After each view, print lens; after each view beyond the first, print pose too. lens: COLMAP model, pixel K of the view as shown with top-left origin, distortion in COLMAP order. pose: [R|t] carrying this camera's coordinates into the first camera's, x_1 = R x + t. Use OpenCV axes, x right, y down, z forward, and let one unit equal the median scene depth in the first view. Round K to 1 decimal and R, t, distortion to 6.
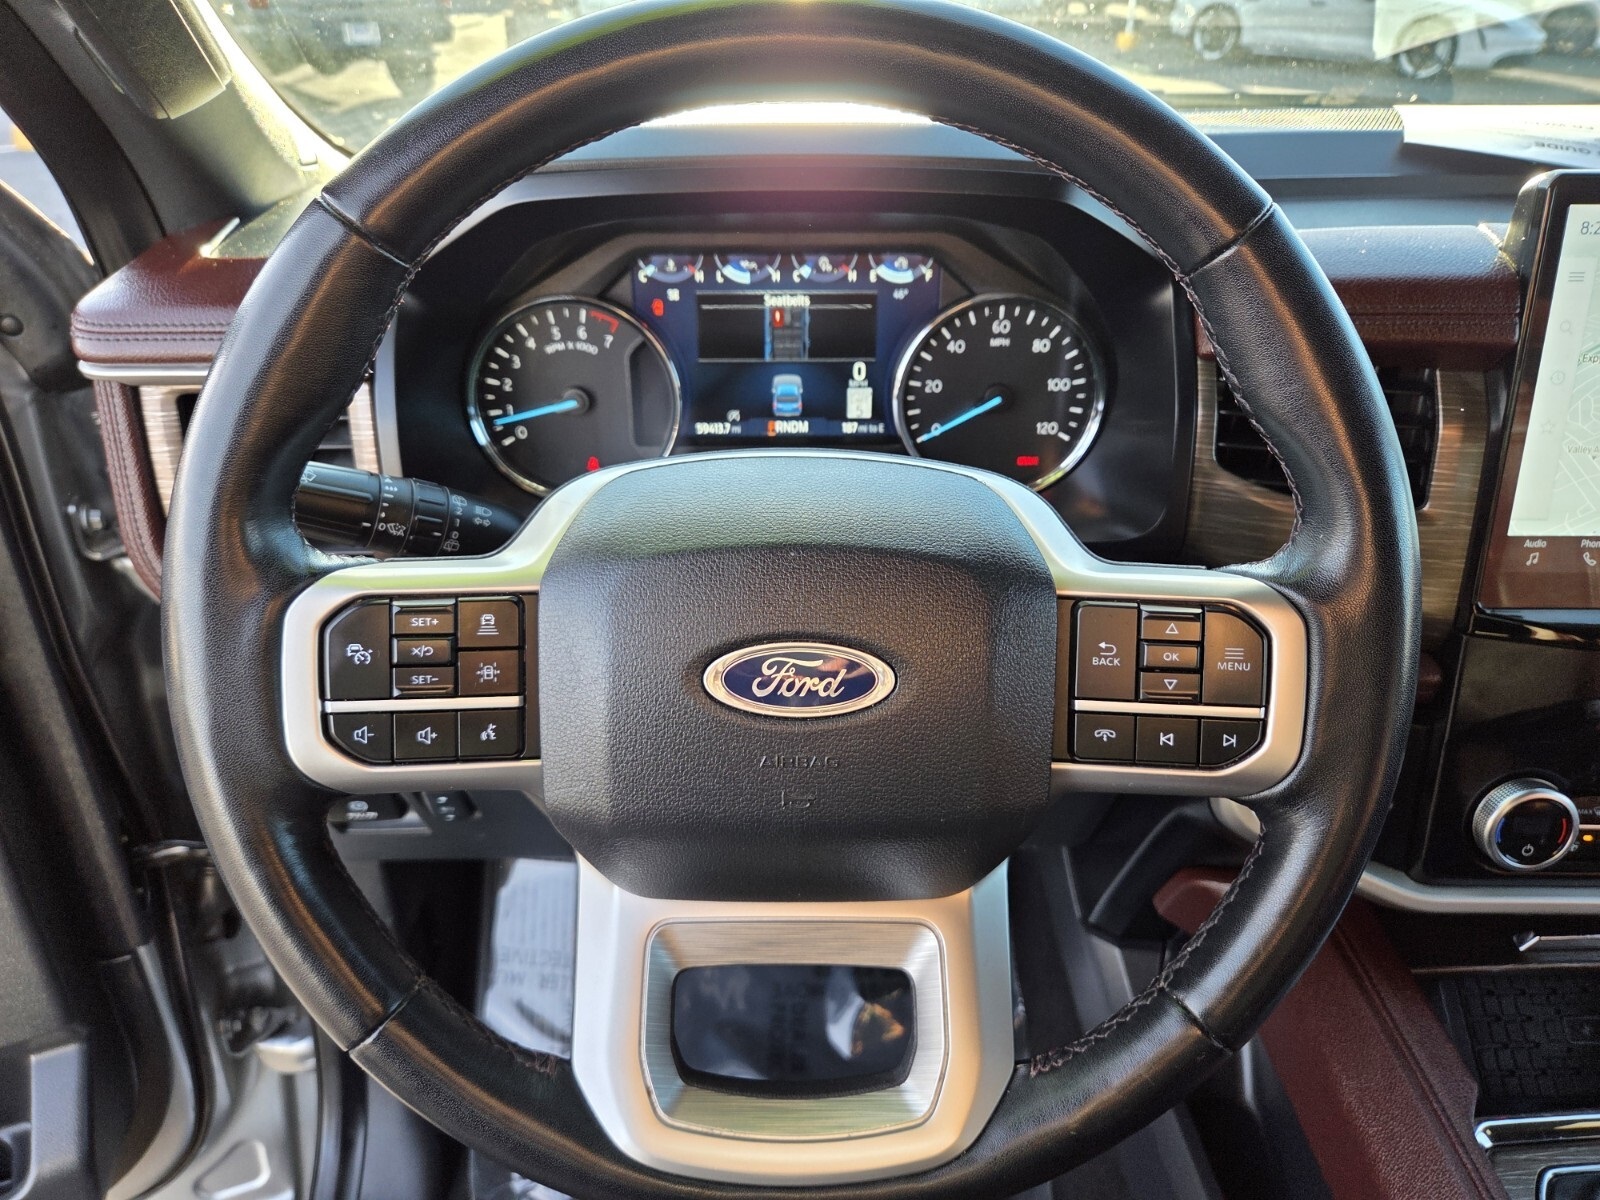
lens RADIAL K [[1129.5, 0, 783.5], [0, 1129.5, 608.2], [0, 0, 1]] dist [0.061616, -0.051580]
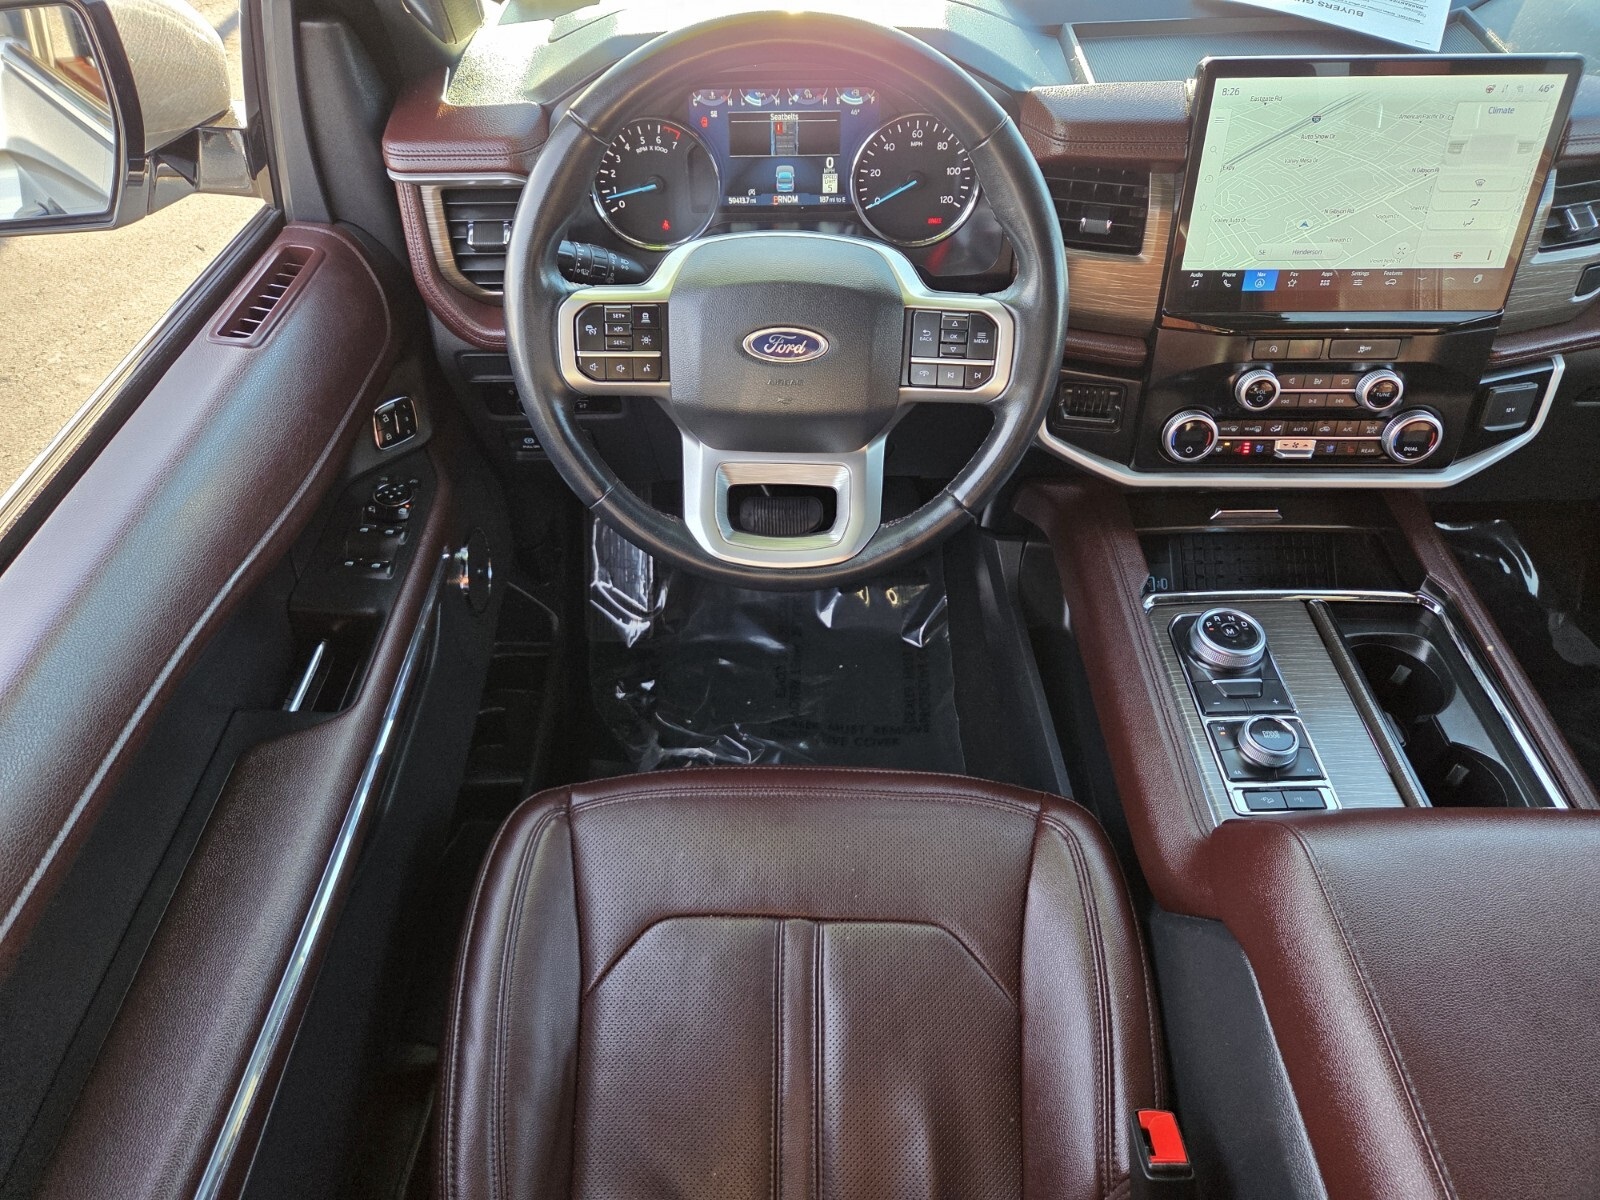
lens RADIAL K [[1129.5, 0, 783.5], [0, 1129.5, 608.2], [0, 0, 1]] dist [0.061616, -0.051580]
pose [[0.999941, 0.000791, -0.010844, 0.020044], [0.001784, 0.971887, 0.235441, 0.025095], [0.010726, -0.235446, 0.971828, -0.741616]]
